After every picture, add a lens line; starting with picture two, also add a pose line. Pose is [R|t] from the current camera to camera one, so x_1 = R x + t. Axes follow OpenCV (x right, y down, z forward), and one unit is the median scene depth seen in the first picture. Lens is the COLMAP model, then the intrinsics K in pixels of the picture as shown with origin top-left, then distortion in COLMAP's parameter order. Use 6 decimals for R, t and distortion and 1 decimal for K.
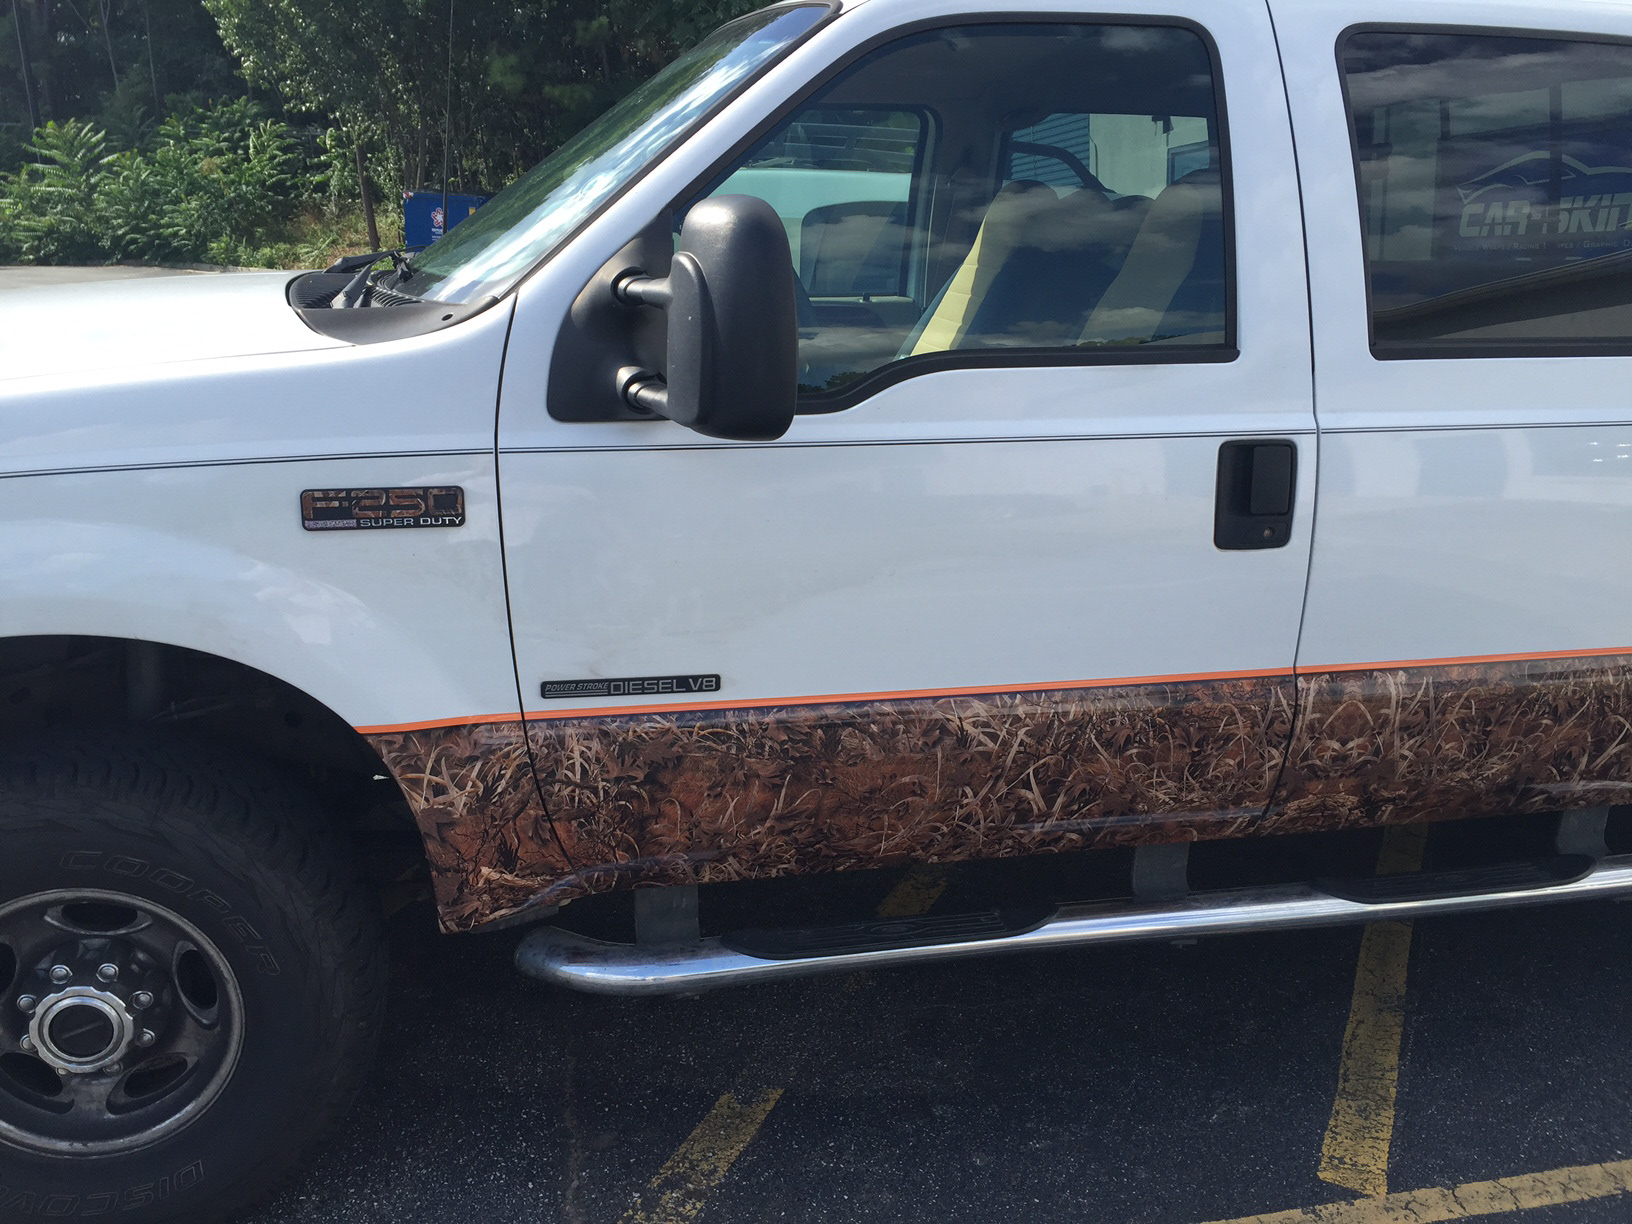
lens RADIAL K [[1410.8, 0, 816.0], [0, 1410.8, 612.0], [0, 0, 1]] dist [0.077165, -0.097449]
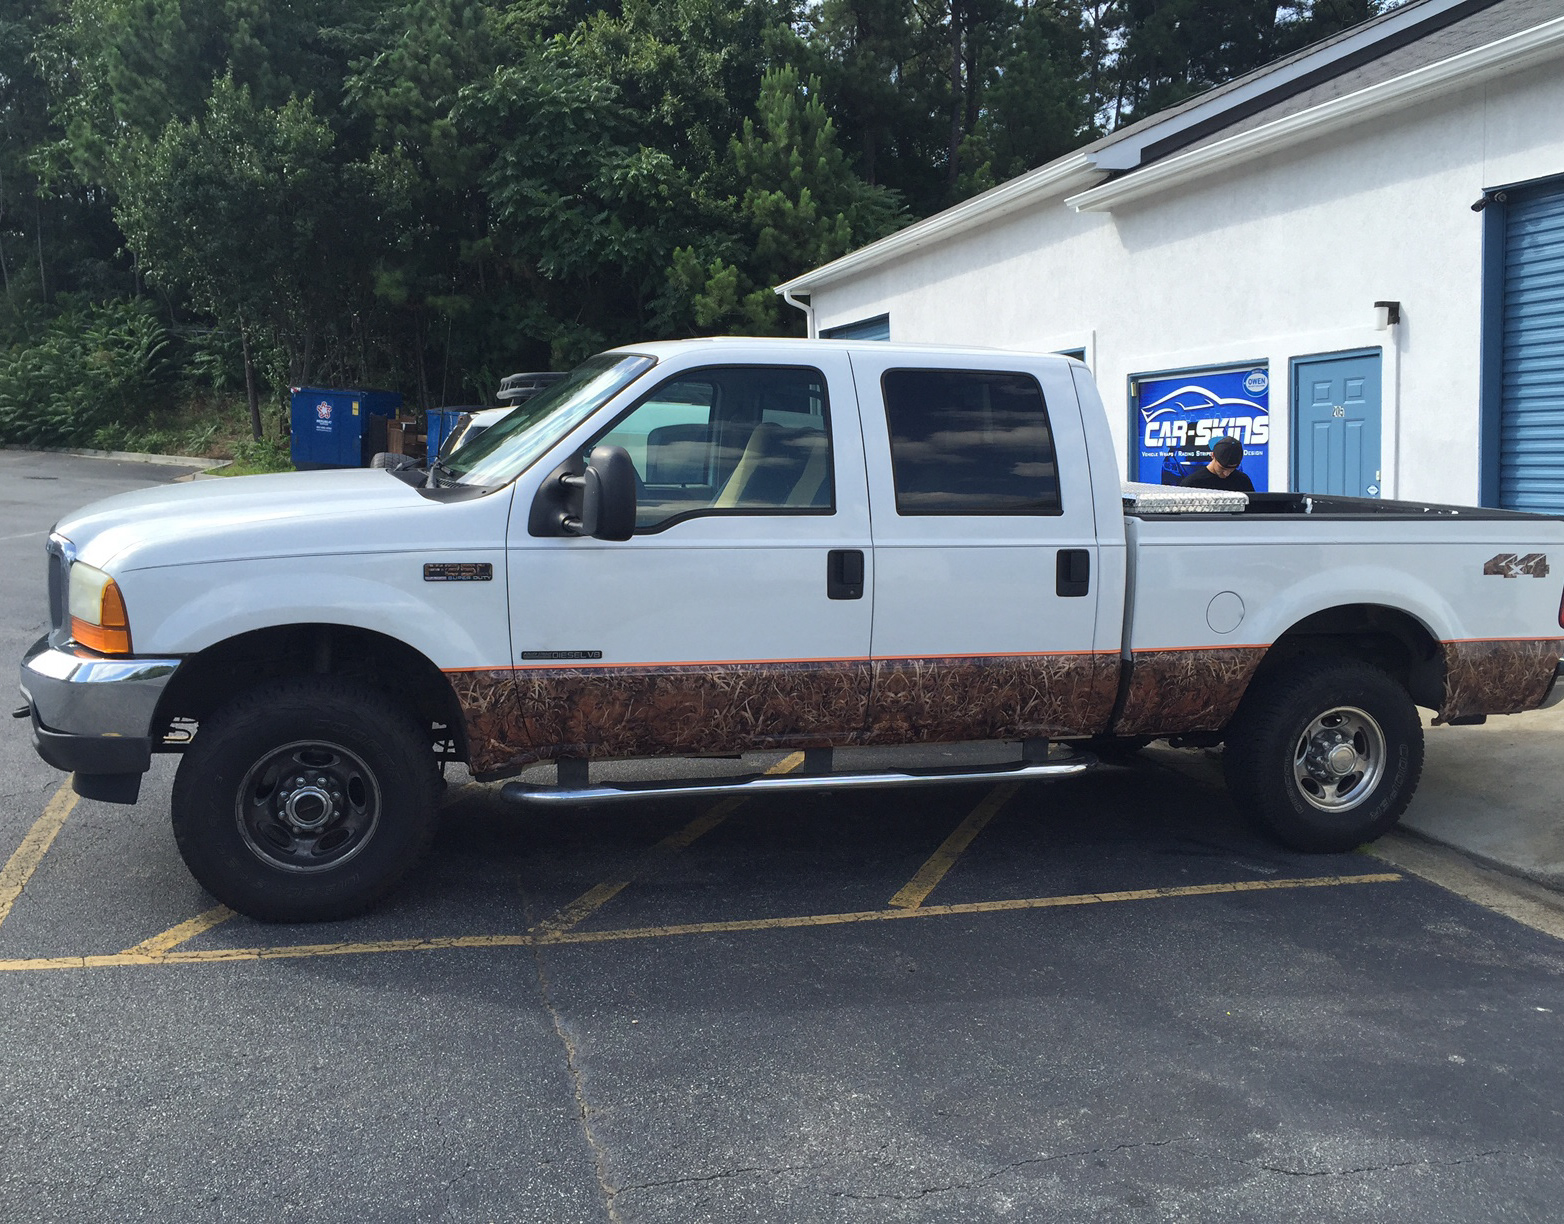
lens RADIAL K [[1420.2, 0, 758.1], [0, 1420.2, 619.0], [0, 0, 1]] dist [0.101679, -0.007251]
pose [[0.998295, 0.002945, 0.058302, 0.044516], [0.004346, 0.992205, -0.124541, 0.259686], [-0.058215, 0.124582, 0.990500, -1.169793]]
